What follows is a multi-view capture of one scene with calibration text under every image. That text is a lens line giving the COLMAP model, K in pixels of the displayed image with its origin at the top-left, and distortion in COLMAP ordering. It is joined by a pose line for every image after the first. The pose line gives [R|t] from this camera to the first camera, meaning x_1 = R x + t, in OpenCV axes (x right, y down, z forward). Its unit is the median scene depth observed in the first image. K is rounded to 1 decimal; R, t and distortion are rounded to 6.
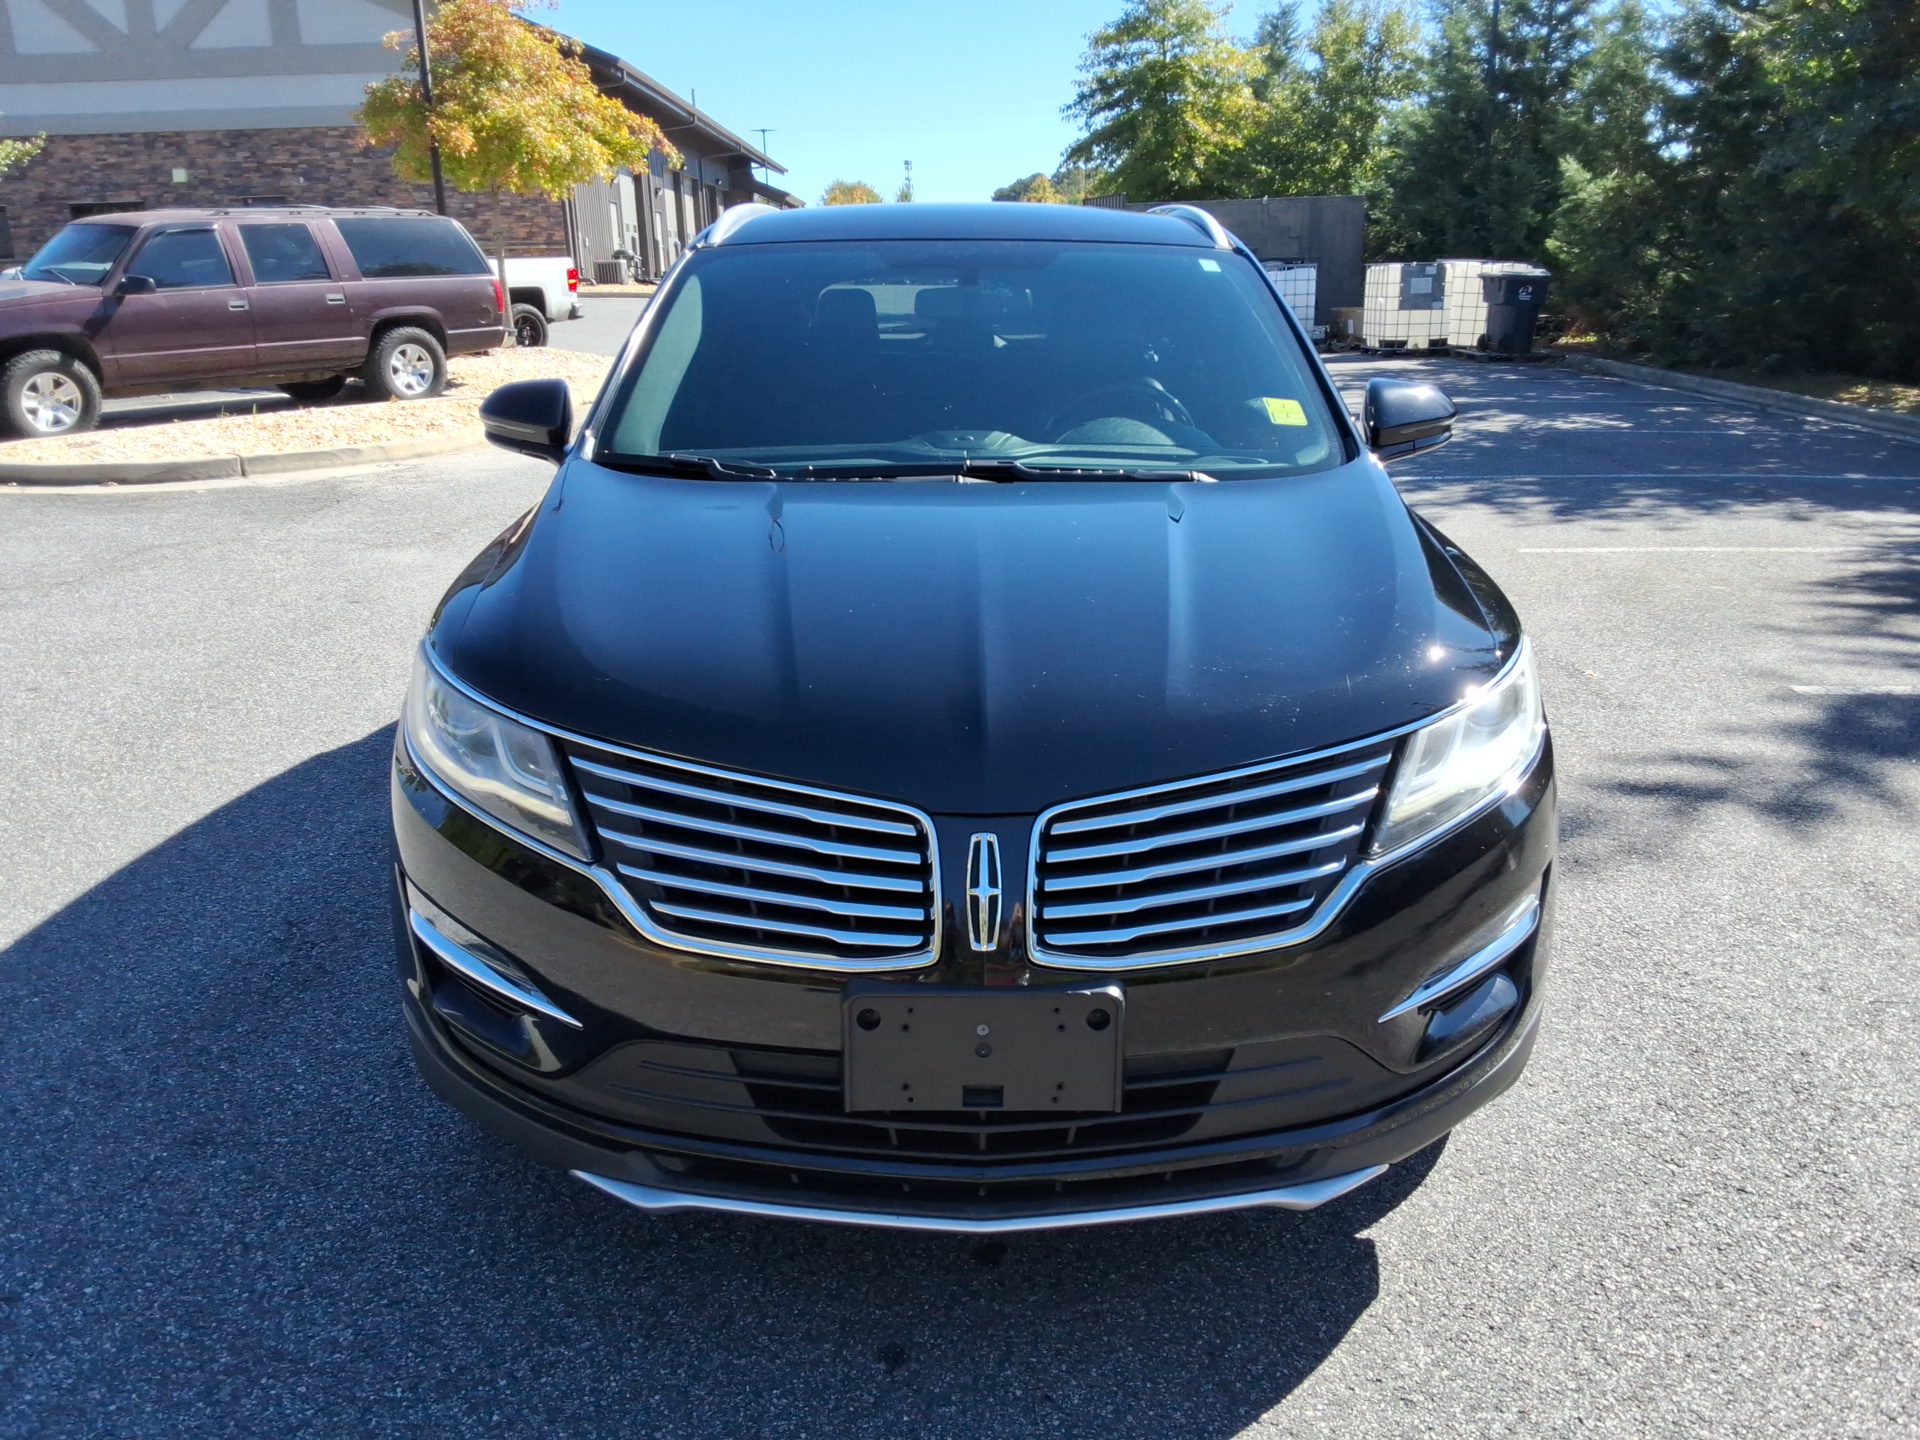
lens RADIAL K [[1544.8, 0, 977.3], [0, 1544.8, 714.9], [0, 0, 1]] dist [0.104985, -0.159313]
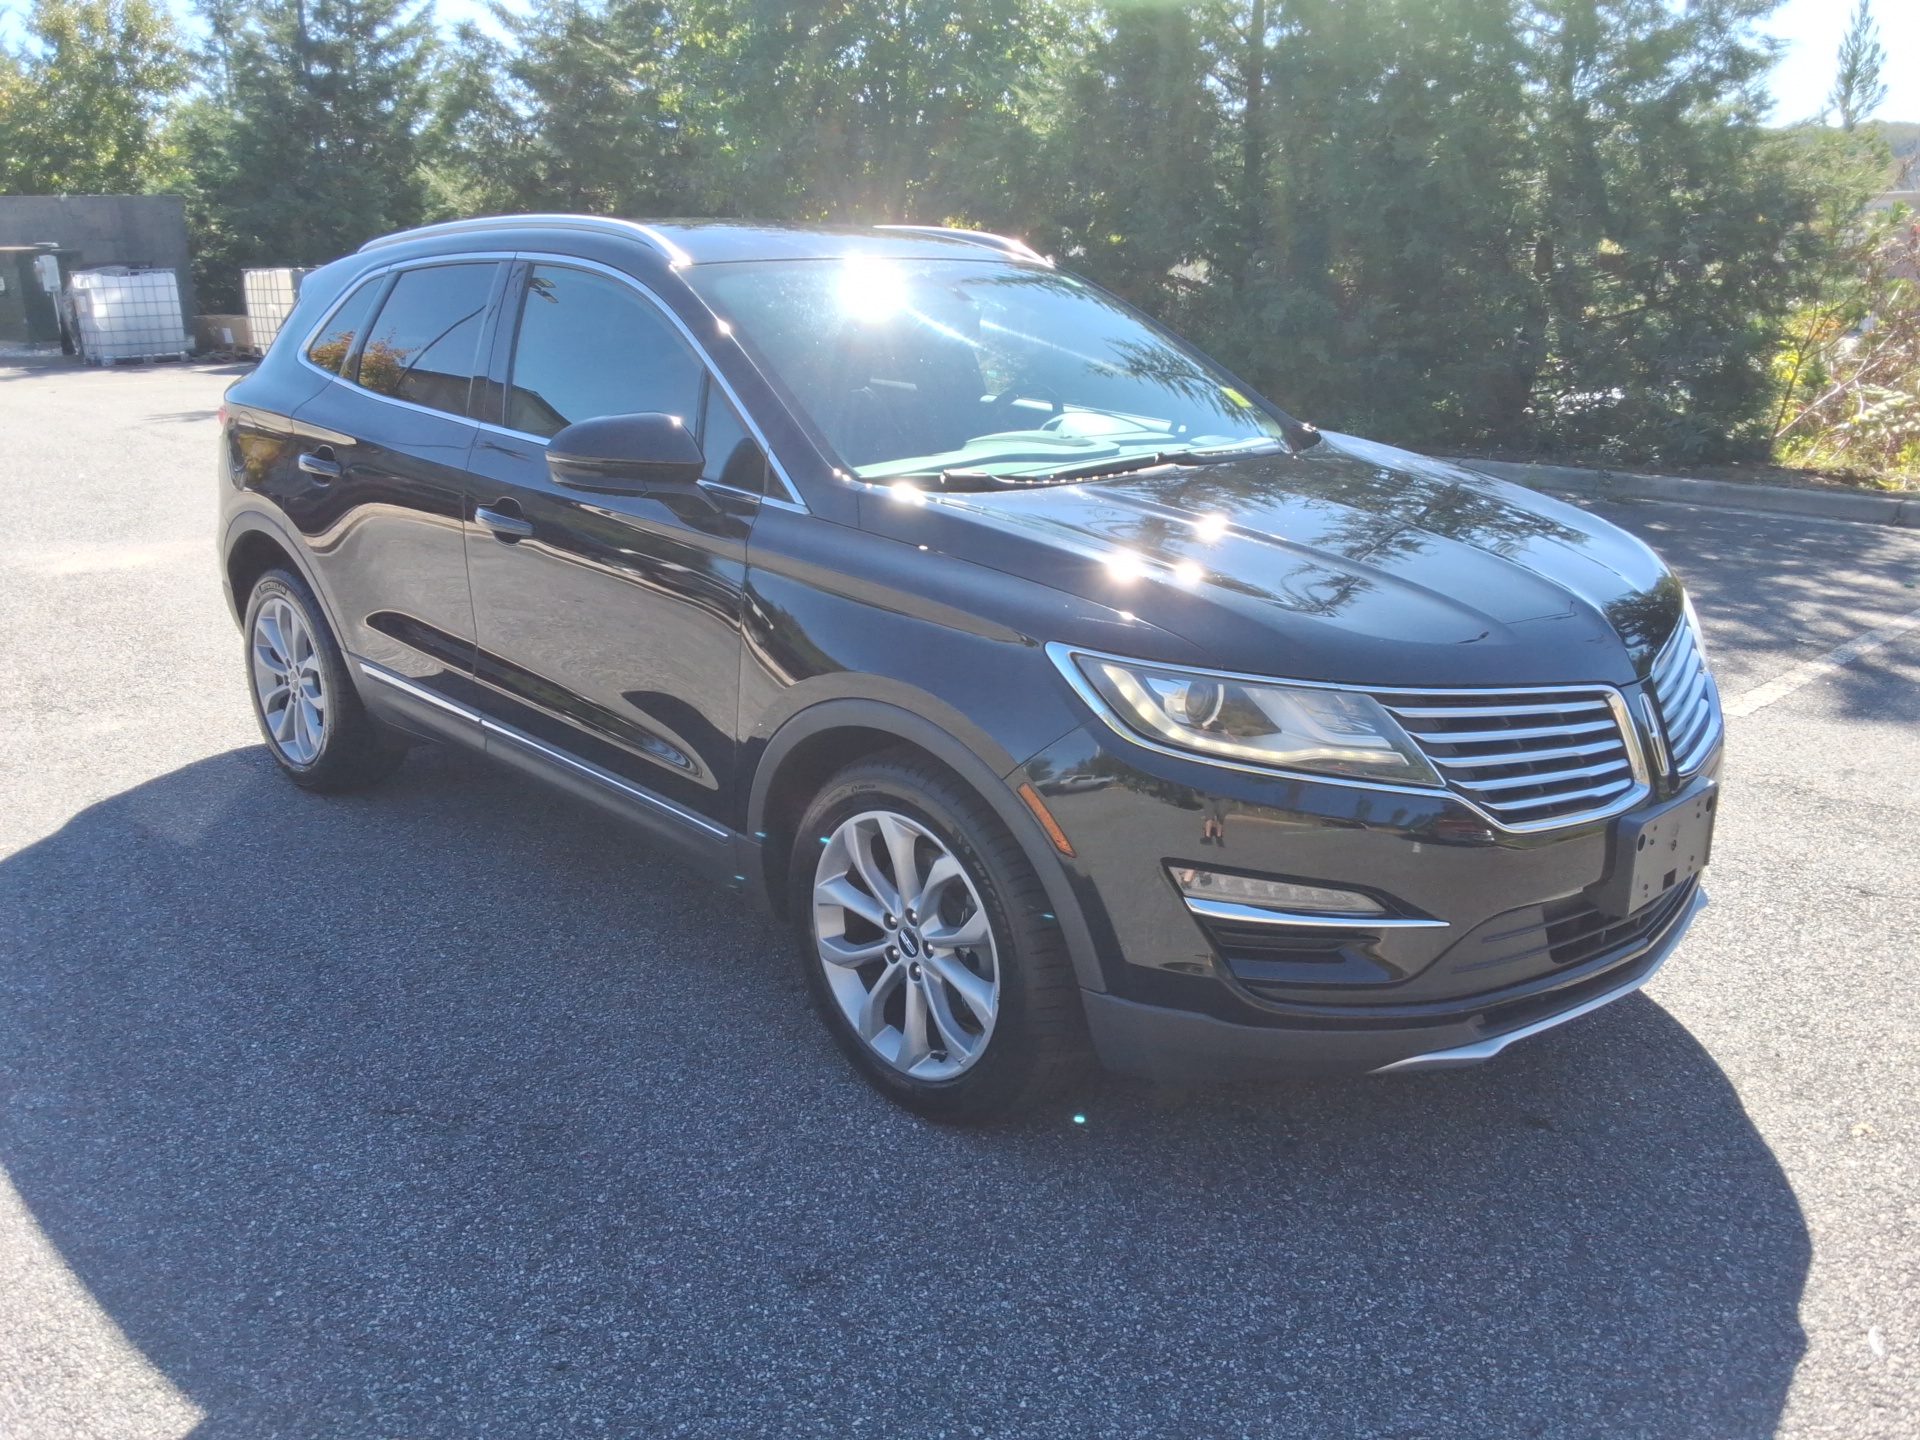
lens RADIAL K [[1544.8, 0, 966.3], [0, 1544.8, 724.8], [0, 0, 1]] dist [0.104985, -0.159313]
pose [[0.728227, -0.191647, 0.657995, -0.098576], [0.189852, 0.978943, 0.075010, -0.008450], [-0.658515, 0.070298, 0.749277, 0.025661]]
